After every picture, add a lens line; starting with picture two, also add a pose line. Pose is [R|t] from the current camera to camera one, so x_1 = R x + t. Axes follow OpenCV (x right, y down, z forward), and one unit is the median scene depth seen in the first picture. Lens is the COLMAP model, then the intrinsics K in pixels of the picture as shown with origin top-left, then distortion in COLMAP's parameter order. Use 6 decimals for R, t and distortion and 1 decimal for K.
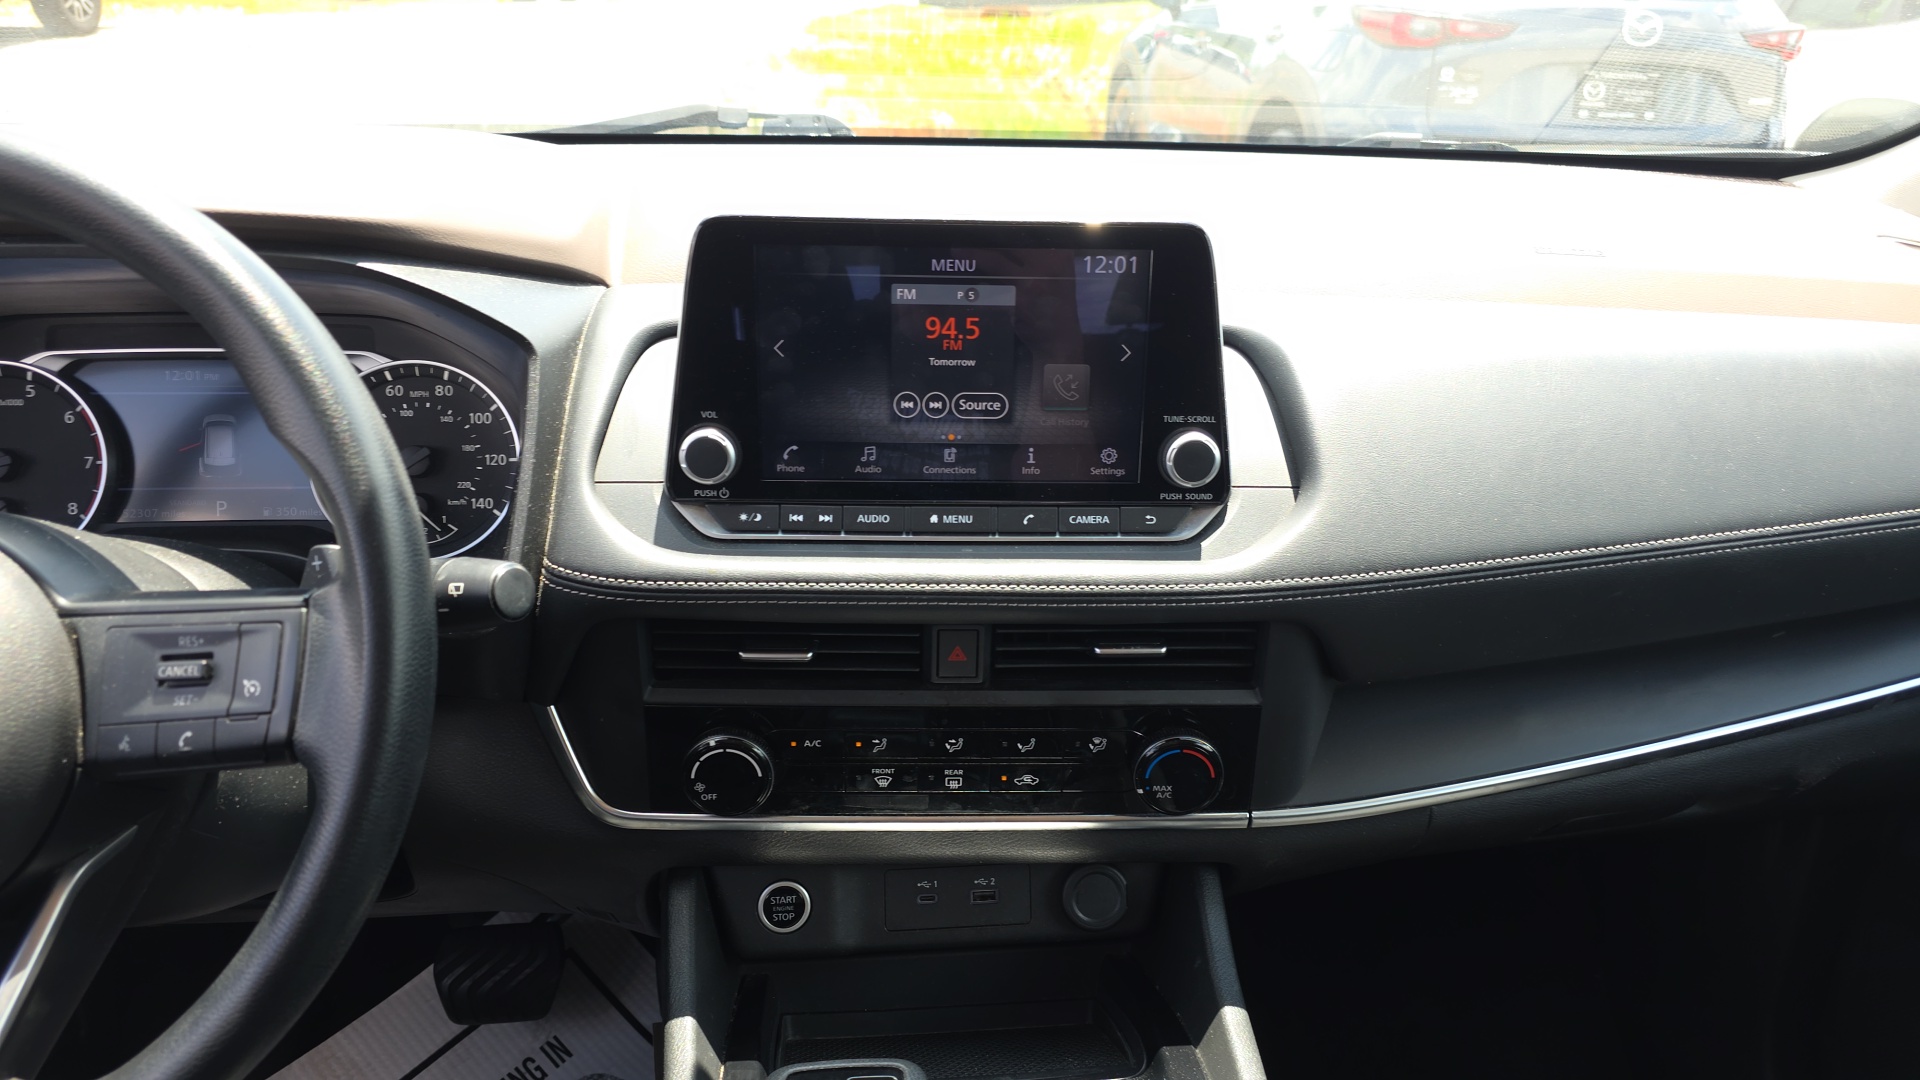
lens RADIAL K [[1301.2, 0, 973.6], [0, 1301.2, 541.5], [0, 0, 1]] dist [0.054966, -0.065441]
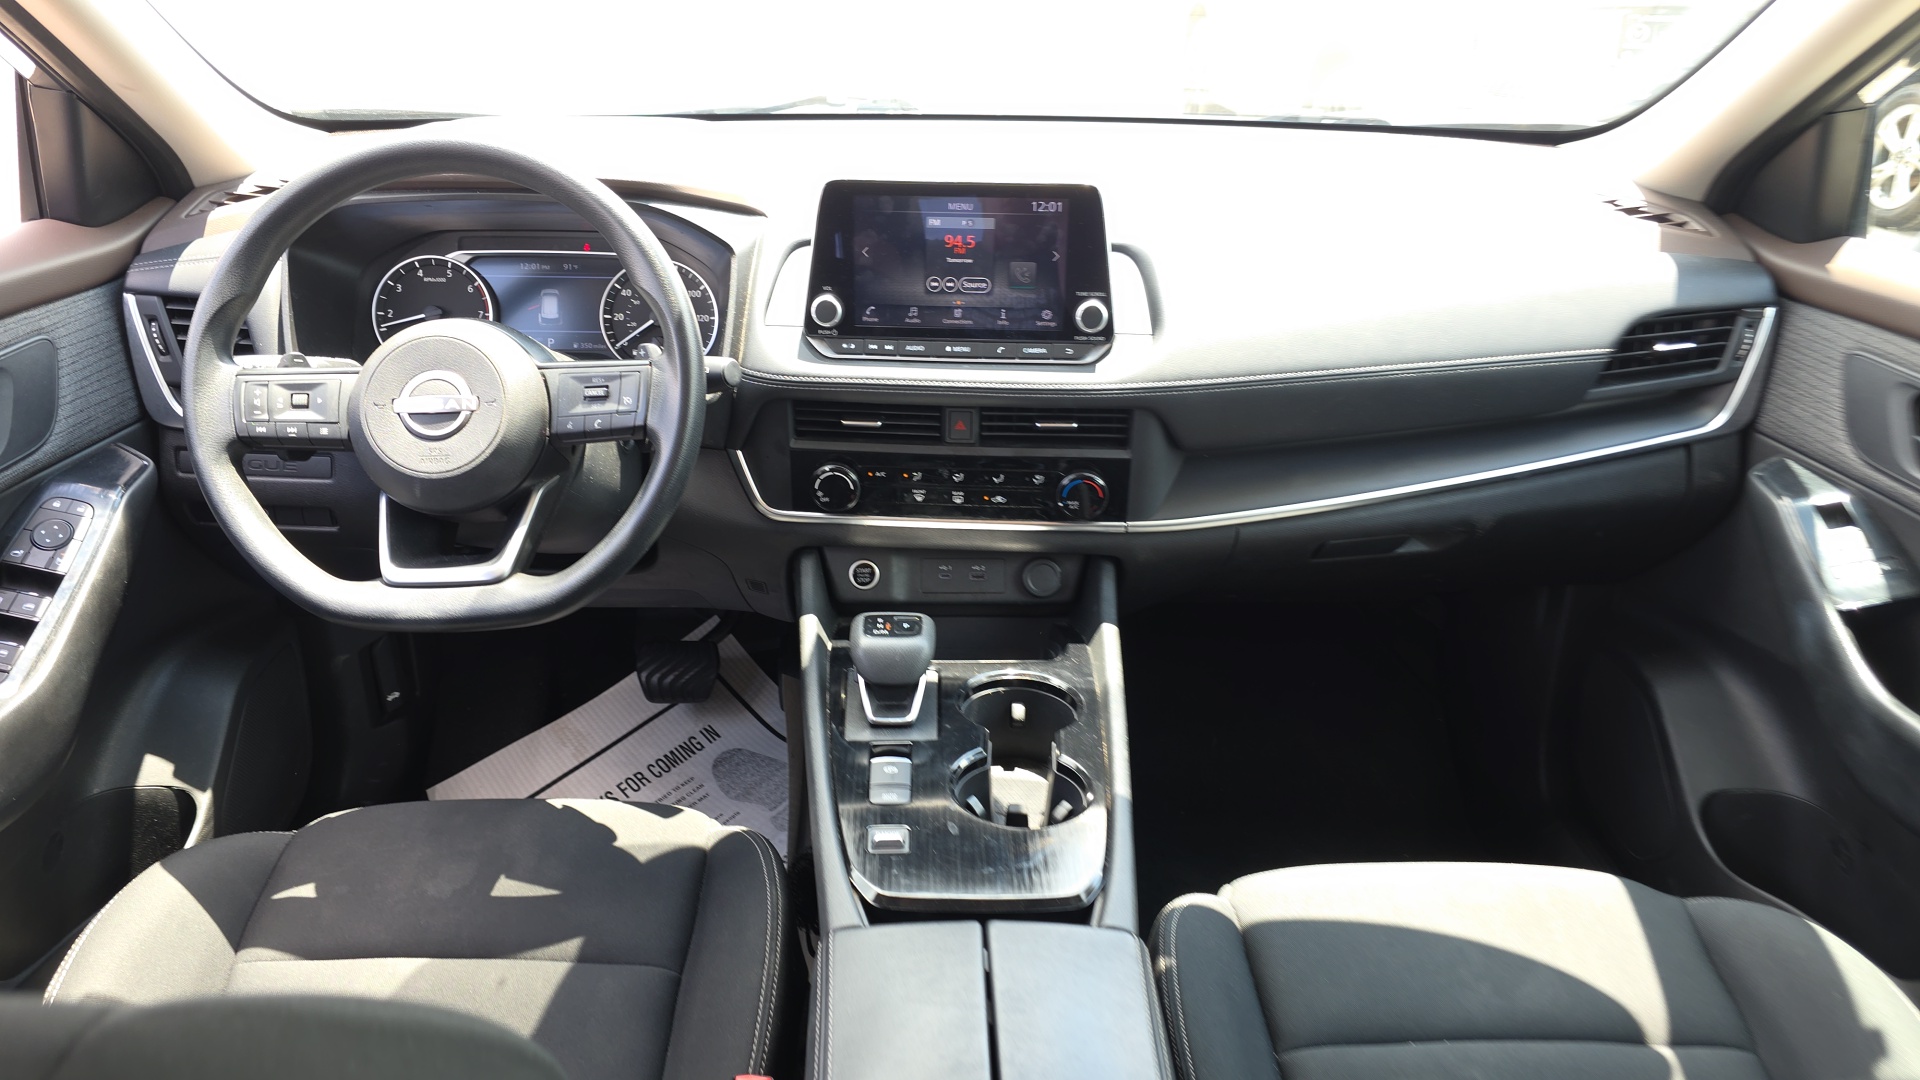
lens RADIAL K [[1301.2, 0, 944.9], [0, 1301.2, 540.6], [0, 0, 1]] dist [0.054966, -0.065441]
pose [[0.996087, 0.027547, -0.083976, 0.123882], [-0.023302, 0.998420, 0.051126, 0.157017], [0.085251, -0.048970, 0.995155, -0.816723]]
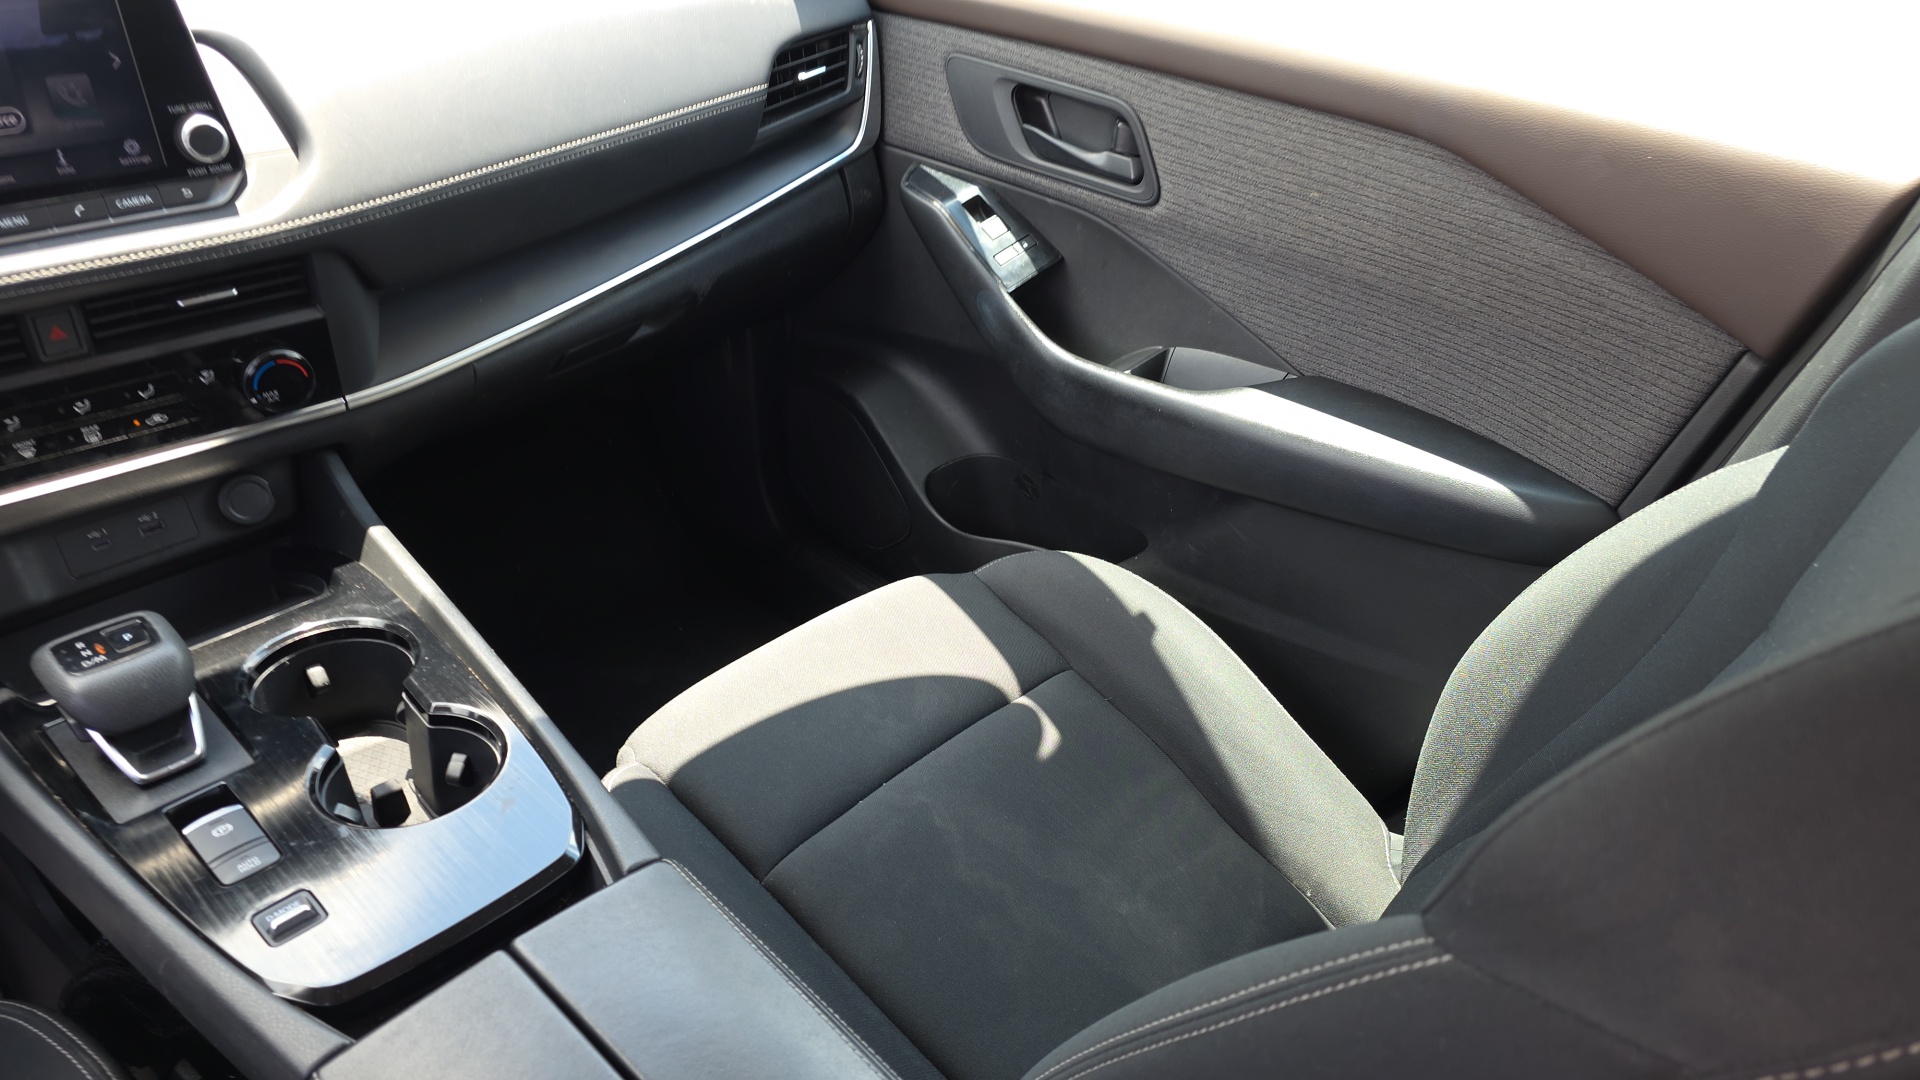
lens RADIAL K [[1301.2, 0, 976.2], [0, 1301.2, 548.2], [0, 0, 1]] dist [0.054966, -0.065441]
pose [[0.750504, -0.337994, 0.567894, -0.136863], [0.192879, 0.933931, 0.300948, 0.070966], [-0.632093, -0.116328, 0.766111, -0.533729]]
